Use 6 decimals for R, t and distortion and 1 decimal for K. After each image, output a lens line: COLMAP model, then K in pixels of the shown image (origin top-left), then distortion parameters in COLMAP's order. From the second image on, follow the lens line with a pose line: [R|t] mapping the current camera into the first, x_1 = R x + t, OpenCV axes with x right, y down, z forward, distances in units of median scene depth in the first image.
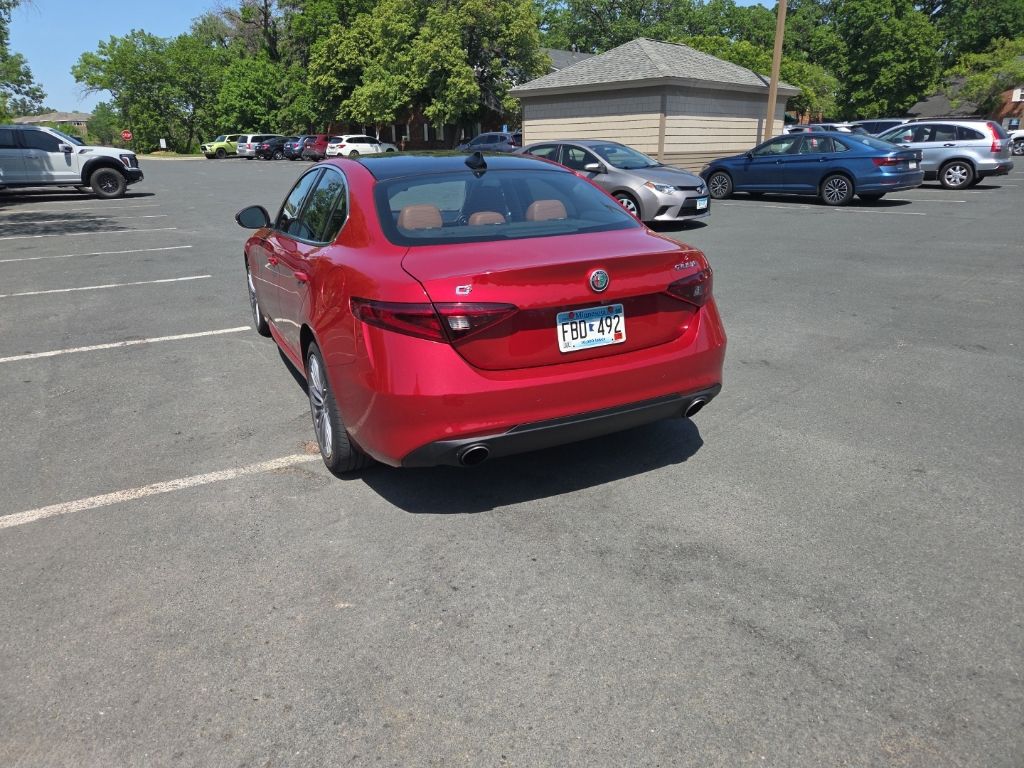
lens RADIAL K [[683.5, 0, 496.7], [0, 683.5, 382.2], [0, 0, 1]] dist [0.068771, -0.052798]
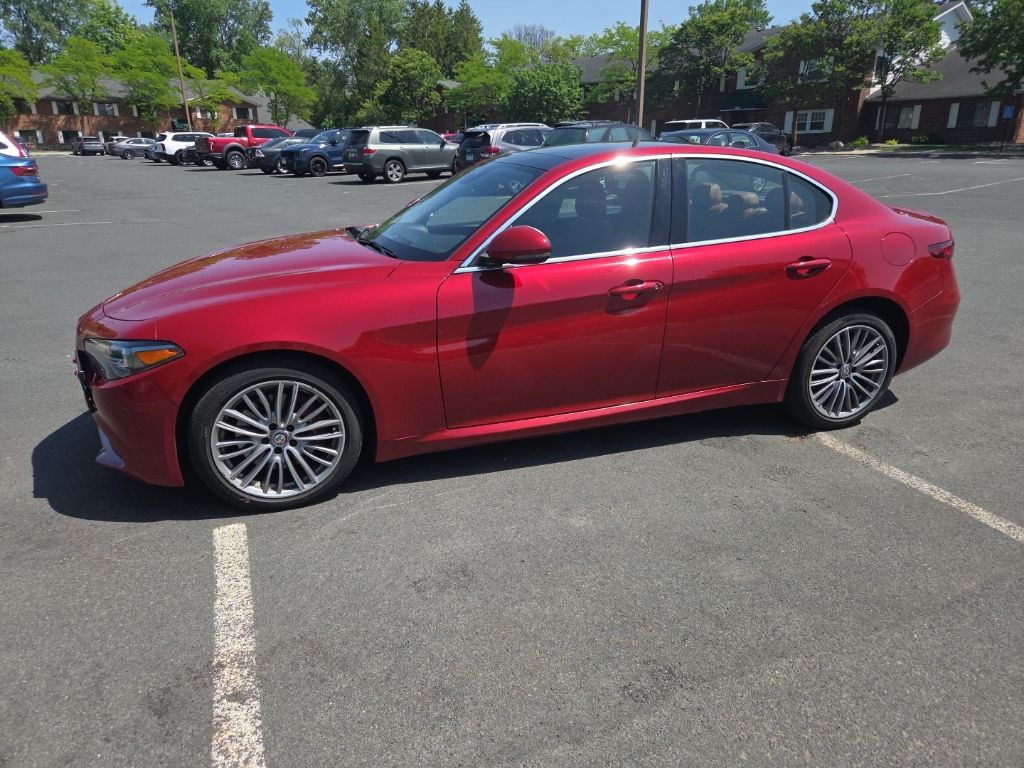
lens RADIAL K [[683.5, 0, 504.2], [0, 683.5, 391.3], [0, 0, 1]] dist [0.068771, -0.052798]
pose [[0.099691, -0.312742, 0.944592, -0.251202], [0.320850, 0.908716, 0.267002, -0.075233], [-0.941869, 0.276455, 0.190934, 0.243582]]
